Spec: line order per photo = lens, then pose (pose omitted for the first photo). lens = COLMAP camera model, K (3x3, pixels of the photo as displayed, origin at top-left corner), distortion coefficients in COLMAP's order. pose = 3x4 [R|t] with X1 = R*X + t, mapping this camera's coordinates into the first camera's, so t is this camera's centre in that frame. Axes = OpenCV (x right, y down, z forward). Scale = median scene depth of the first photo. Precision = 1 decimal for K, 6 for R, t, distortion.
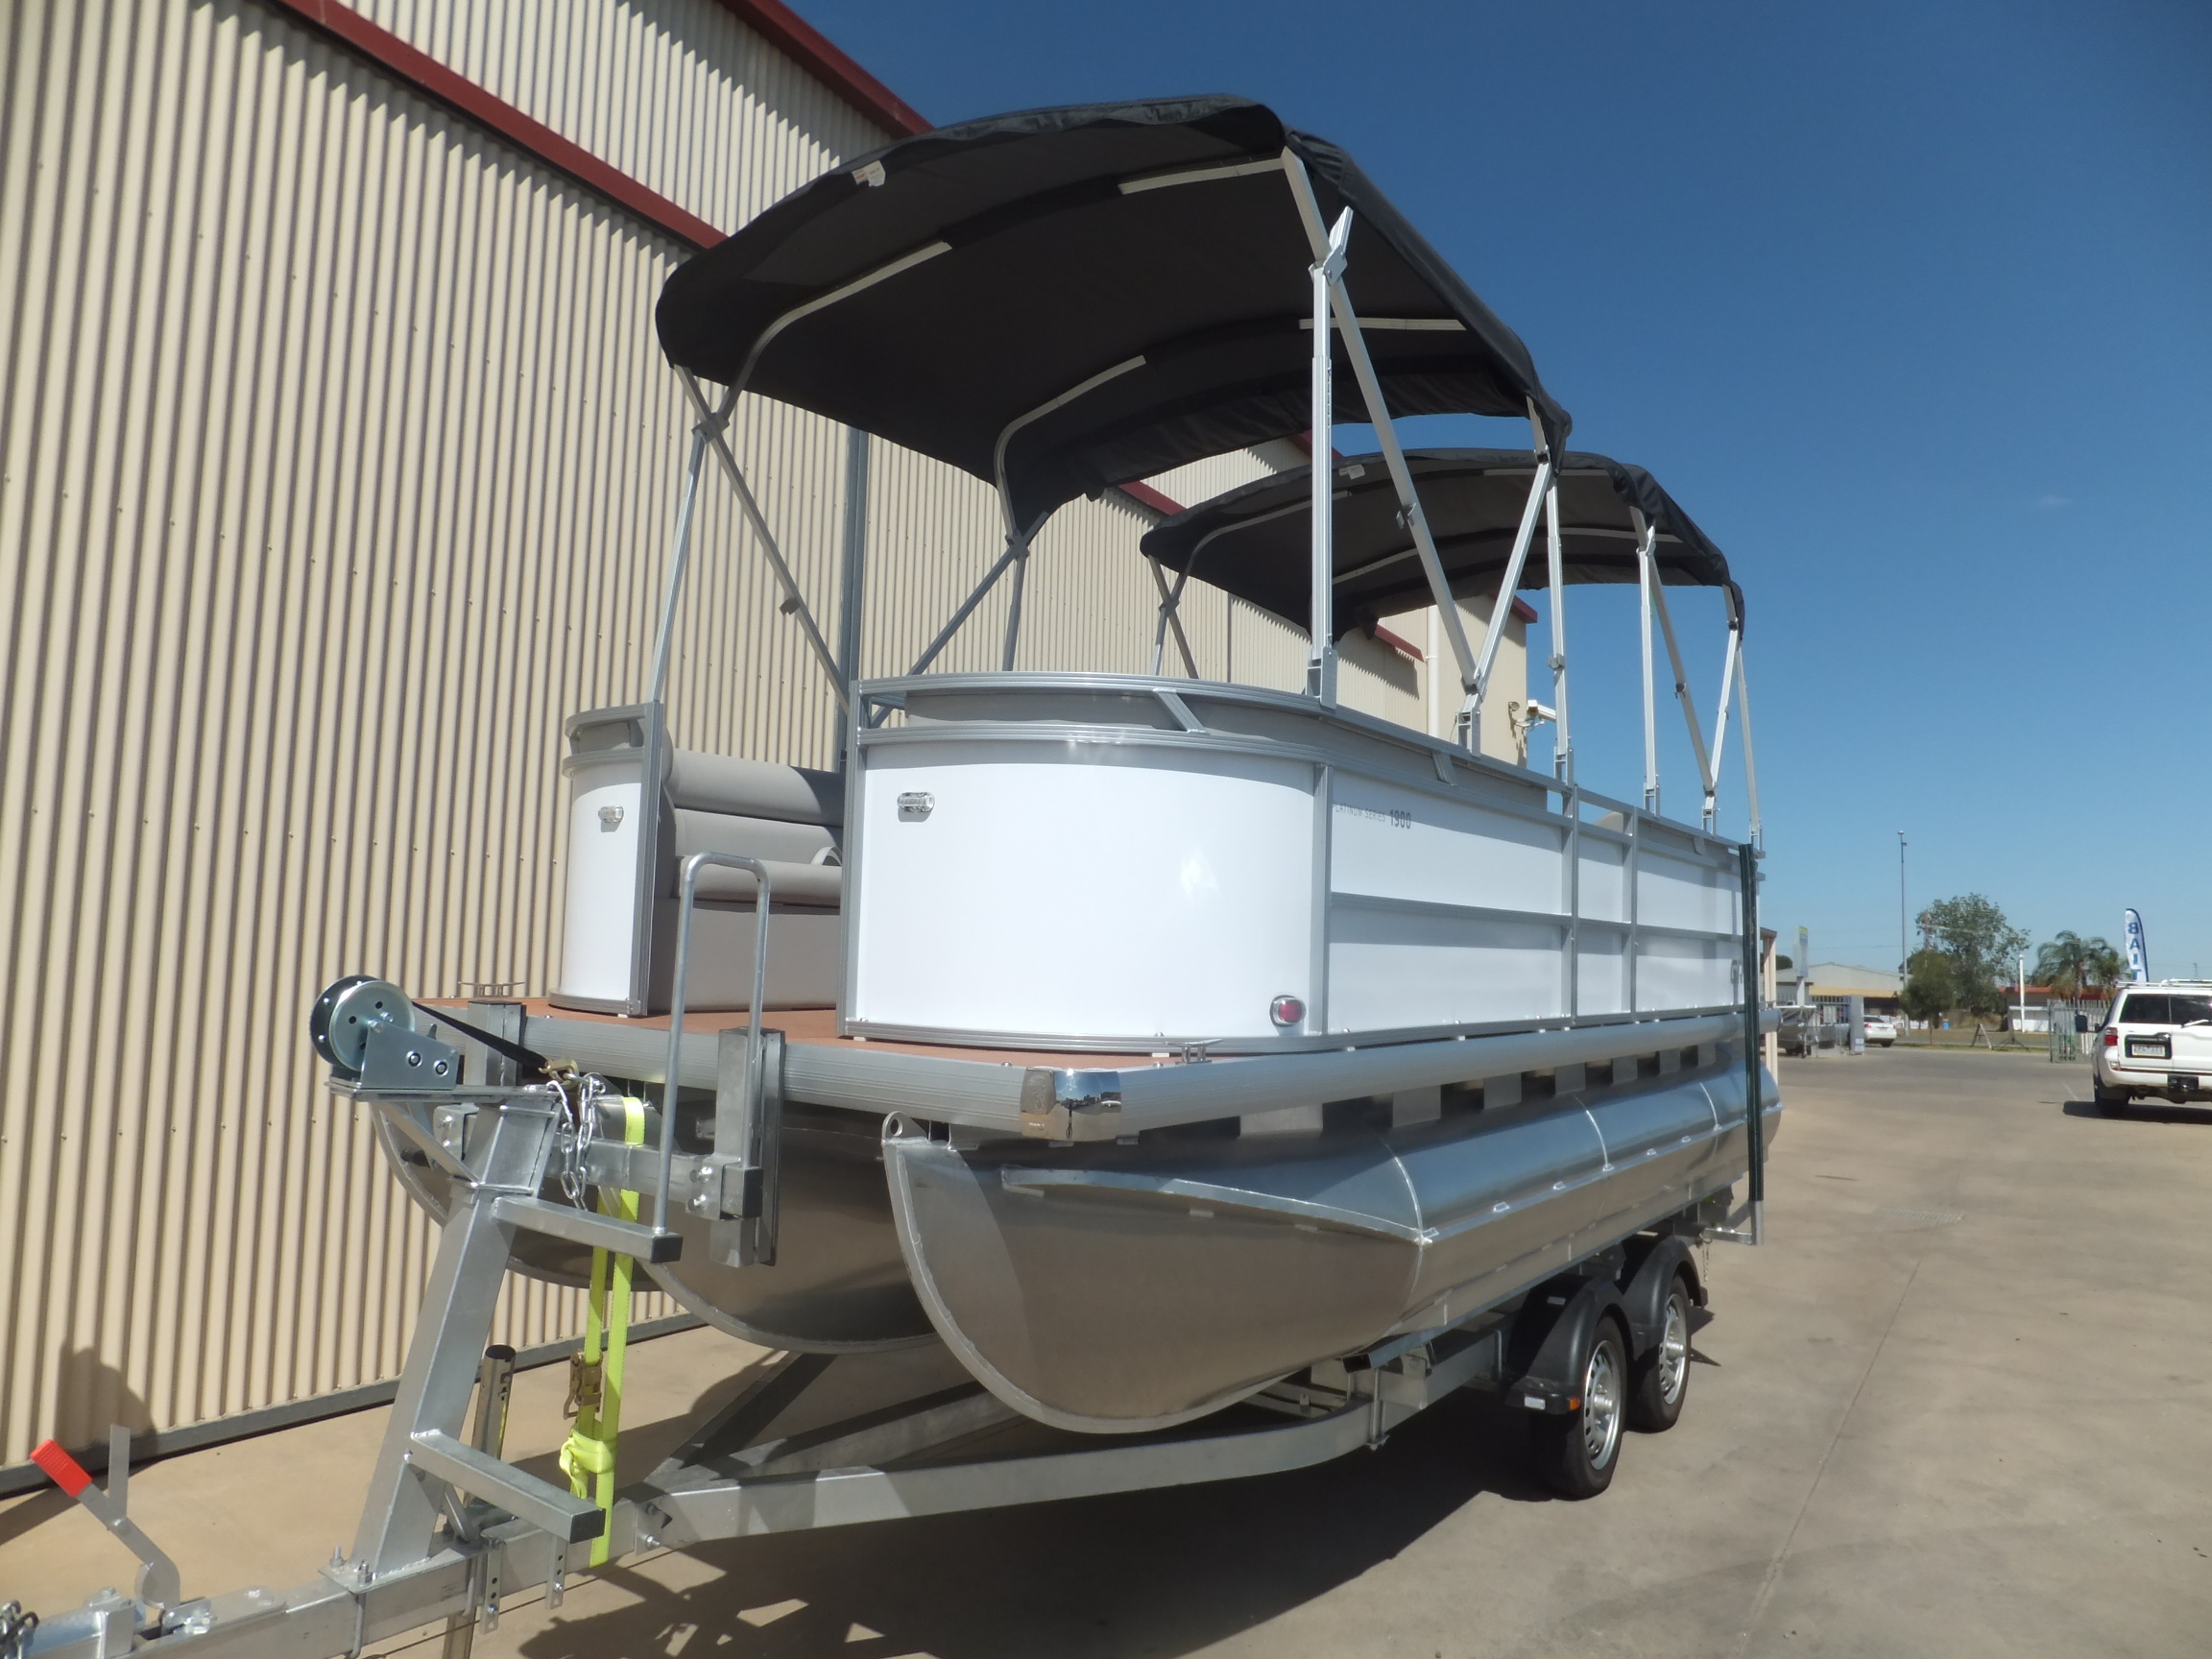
lens RADIAL K [[1465.7, 0, 1102.6], [0, 1465.7, 792.0], [0, 0, 1]] dist [0.001536, 0.003915]
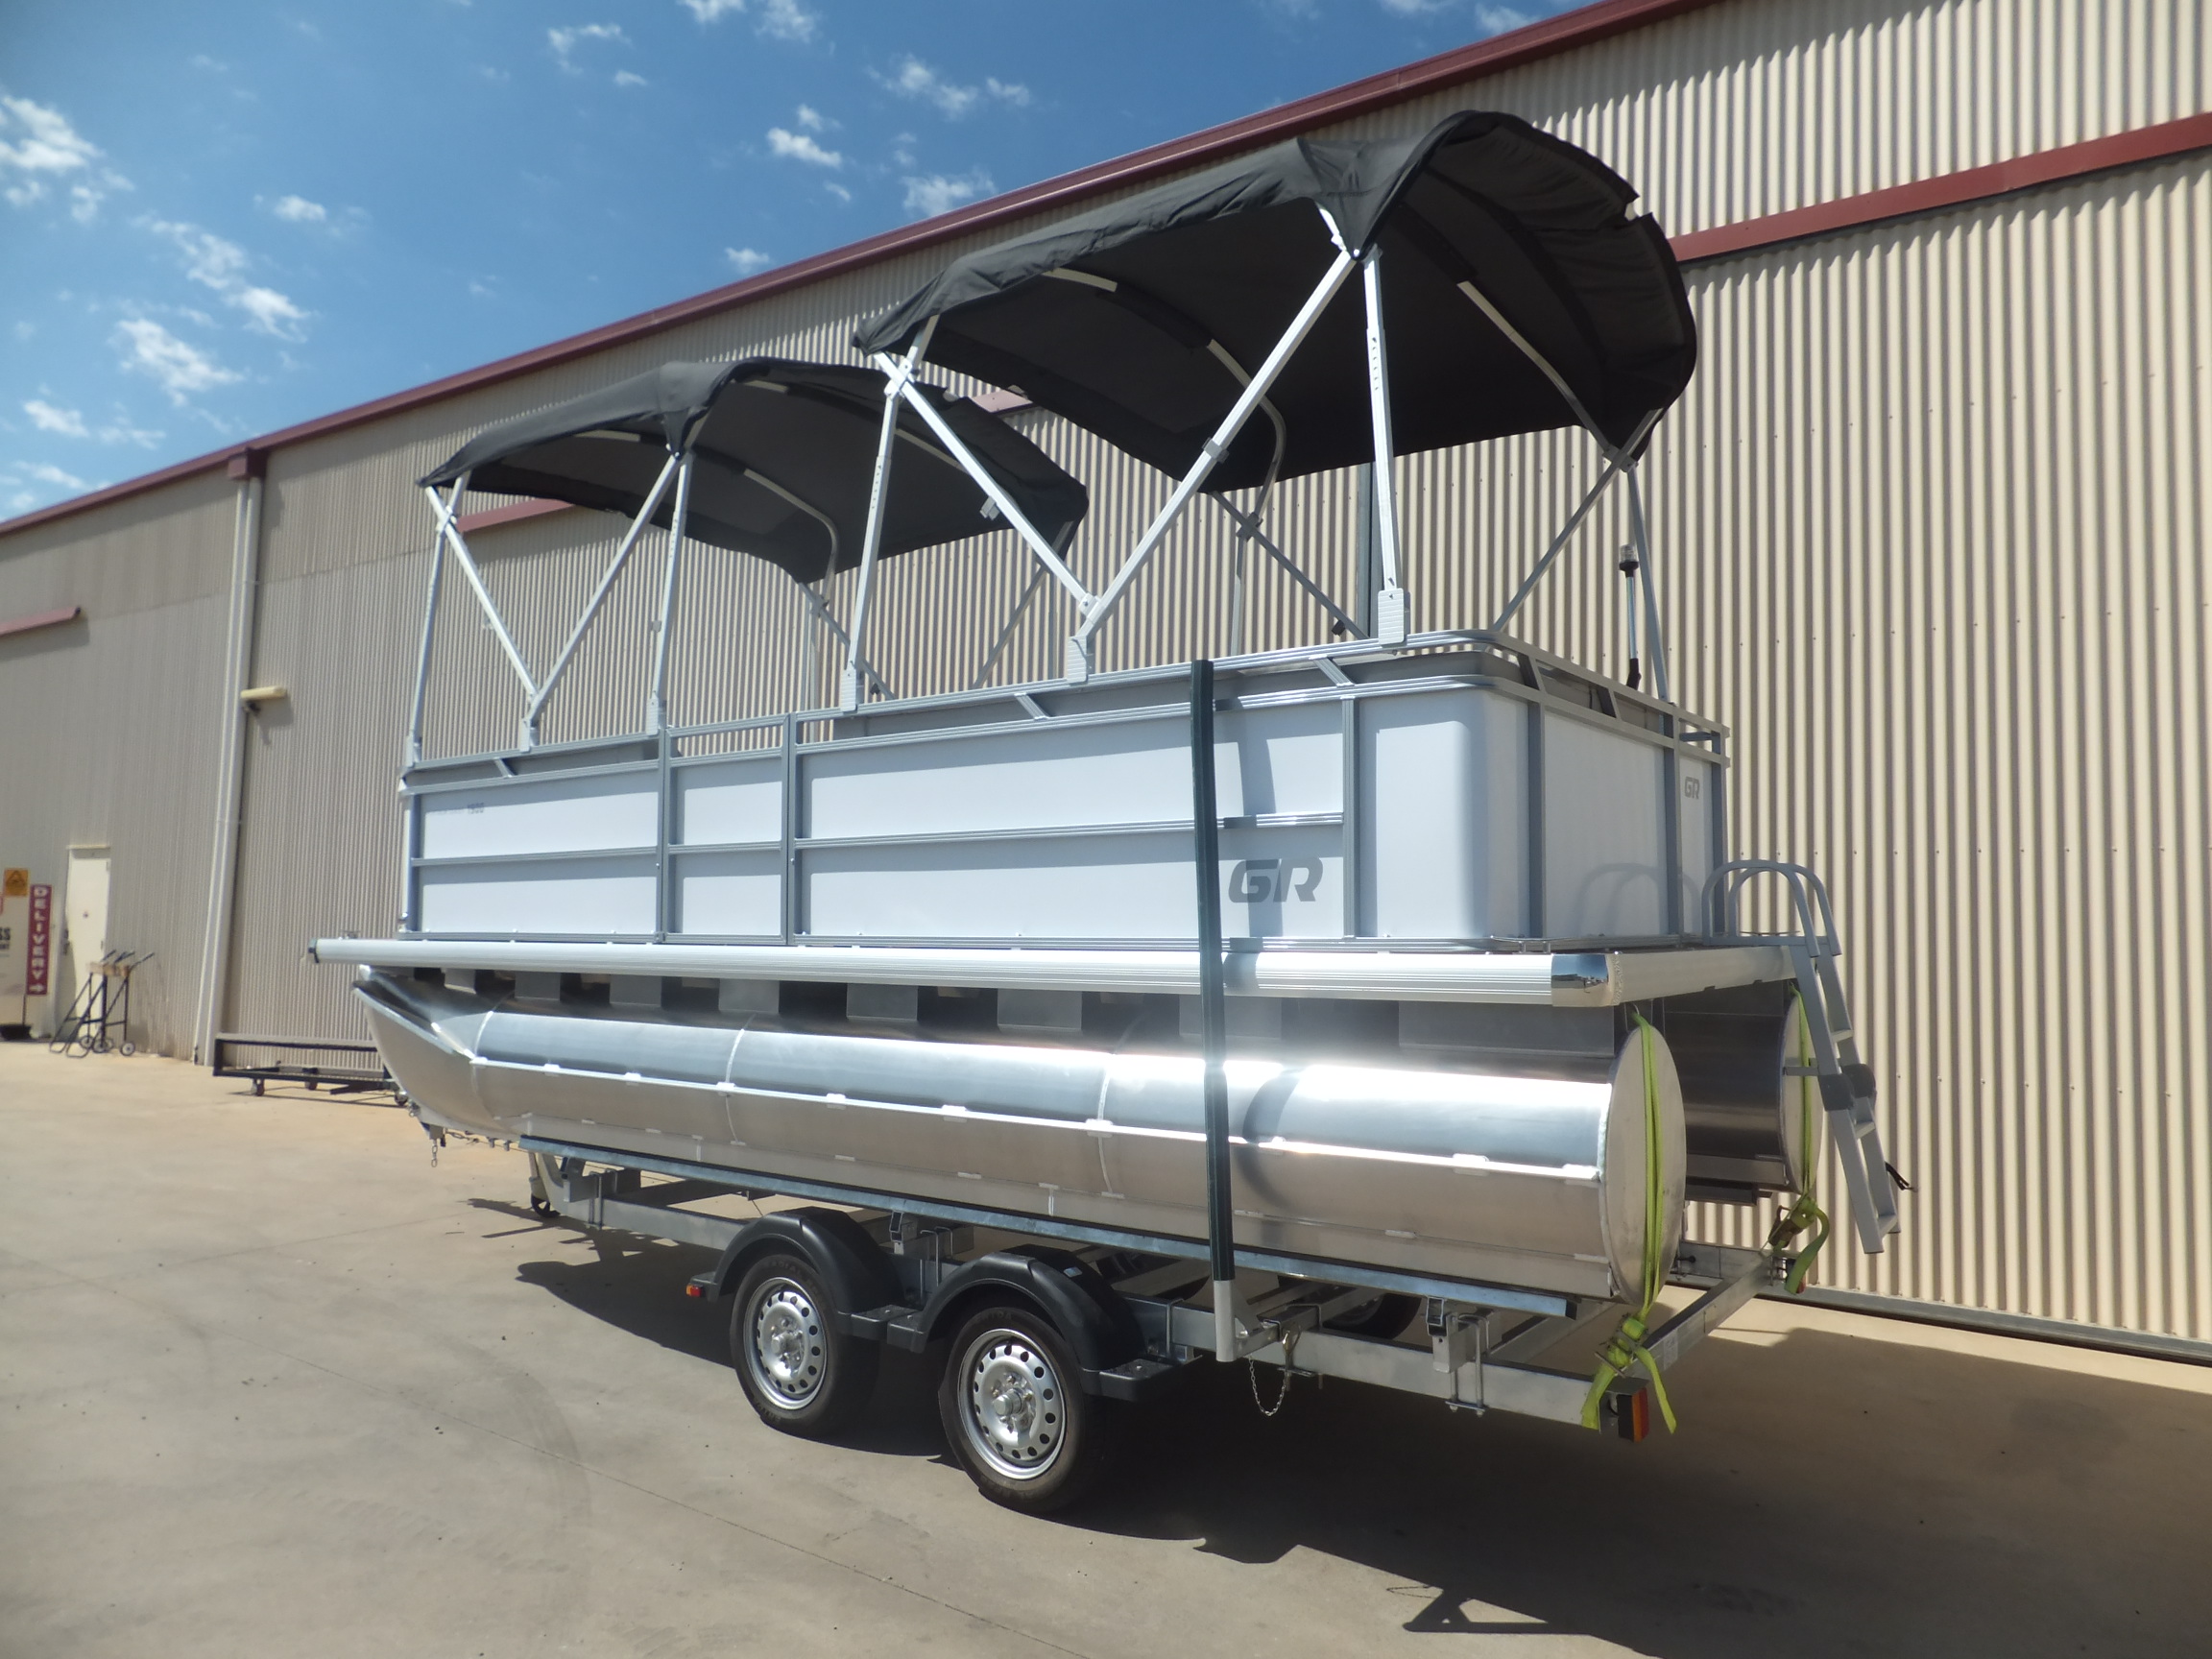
lens RADIAL K [[1465.7, 0, 1102.6], [0, 1465.7, 792.0], [0, 0, 1]] dist [0.001536, 0.003915]
pose [[-0.040762, -0.152166, -0.987514, 1.611186], [0.077463, 0.984879, -0.154958, 0.276625], [0.996162, -0.082812, -0.028358, 1.529948]]
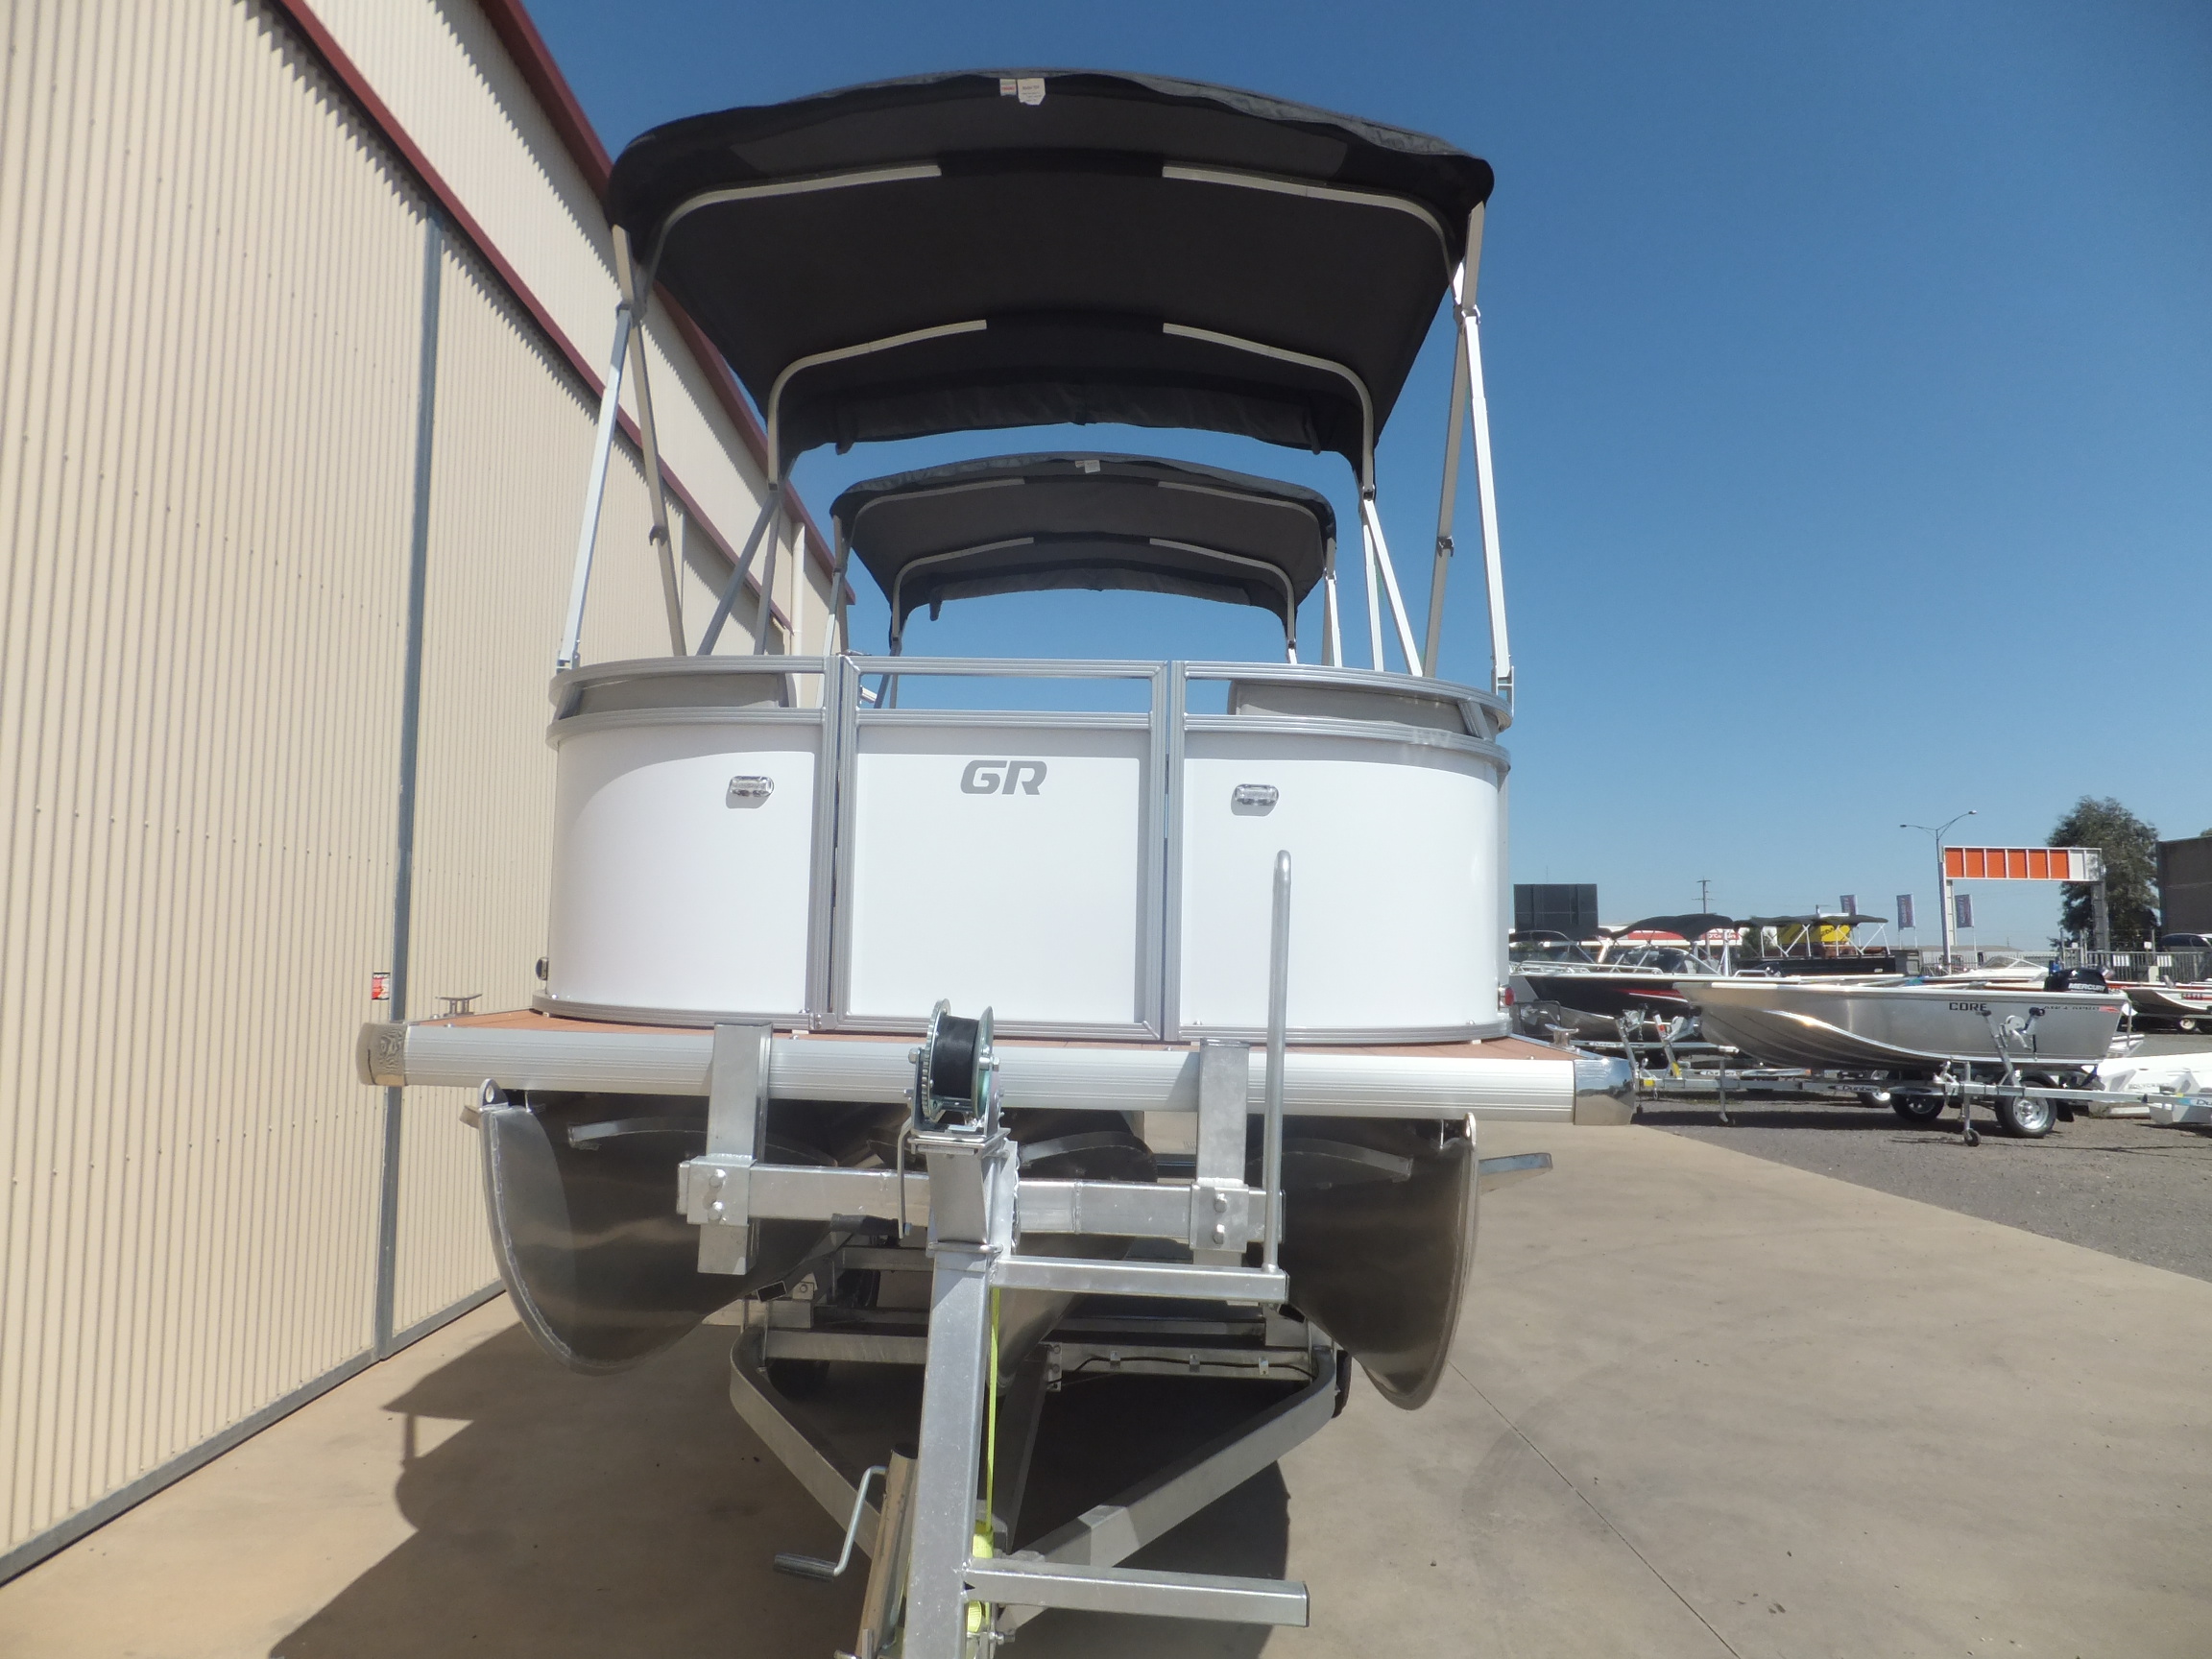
lens RADIAL K [[1465.7, 0, 1102.6], [0, 1465.7, 792.0], [0, 0, 1]] dist [0.001536, 0.003915]
pose [[0.838919, 0.037209, 0.542983, -0.549149], [-0.046896, 0.998892, 0.004005, 0.004612], [-0.542233, -0.028823, 0.839734, 0.188413]]
